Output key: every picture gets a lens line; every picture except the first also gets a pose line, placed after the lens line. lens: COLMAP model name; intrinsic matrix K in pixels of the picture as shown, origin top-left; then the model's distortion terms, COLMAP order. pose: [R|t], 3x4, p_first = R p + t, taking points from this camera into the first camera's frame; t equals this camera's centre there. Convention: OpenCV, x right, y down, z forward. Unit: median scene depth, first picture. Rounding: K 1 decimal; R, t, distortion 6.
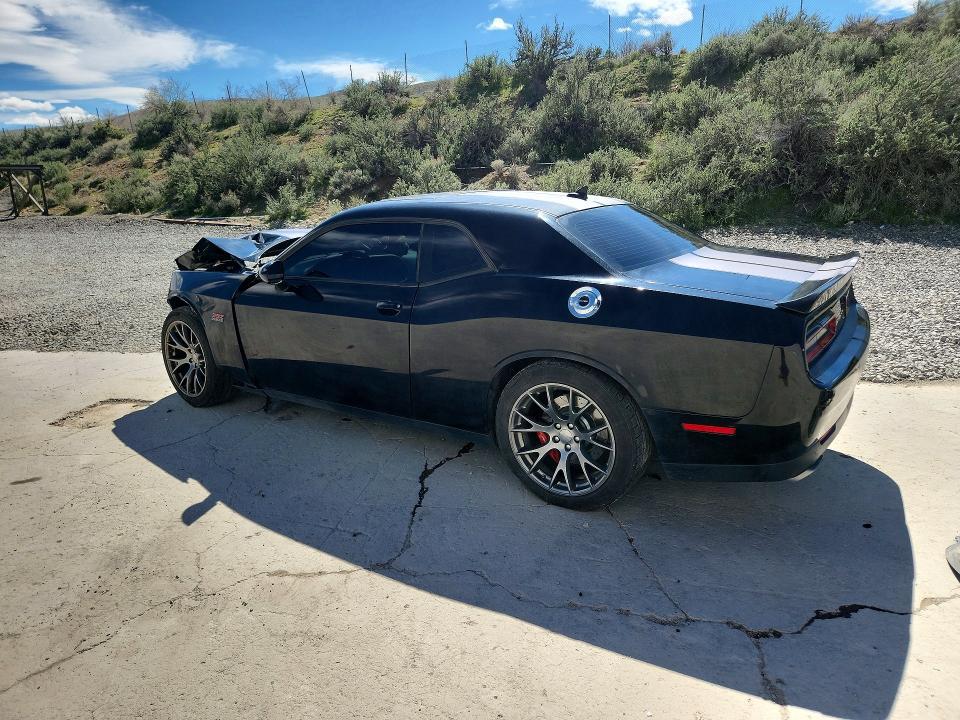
lens RADIAL K [[704.1, 0, 481.0], [0, 704.1, 361.5], [0, 0, 1]] dist [0.033507, -0.035158]
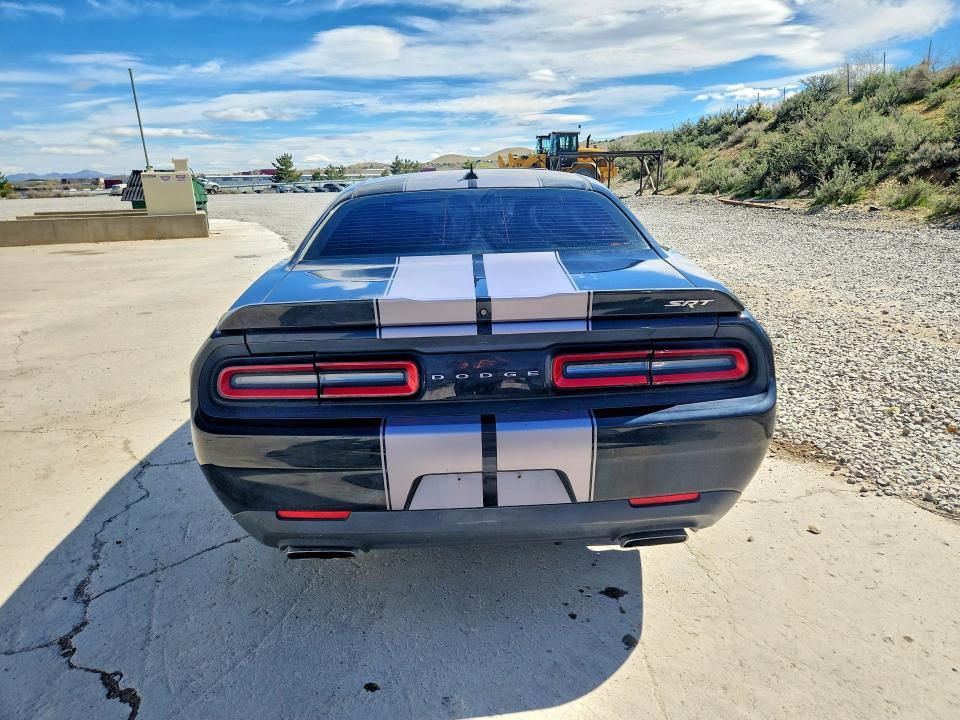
lens RADIAL K [[704.1, 0, 485.1], [0, 704.1, 370.1], [0, 0, 1]] dist [0.033507, -0.035158]
pose [[0.519990, 0.227109, -0.823427, 0.136065], [-0.199918, 0.969589, 0.141175, -0.020063], [0.830448, 0.091209, 0.549580, 0.091371]]
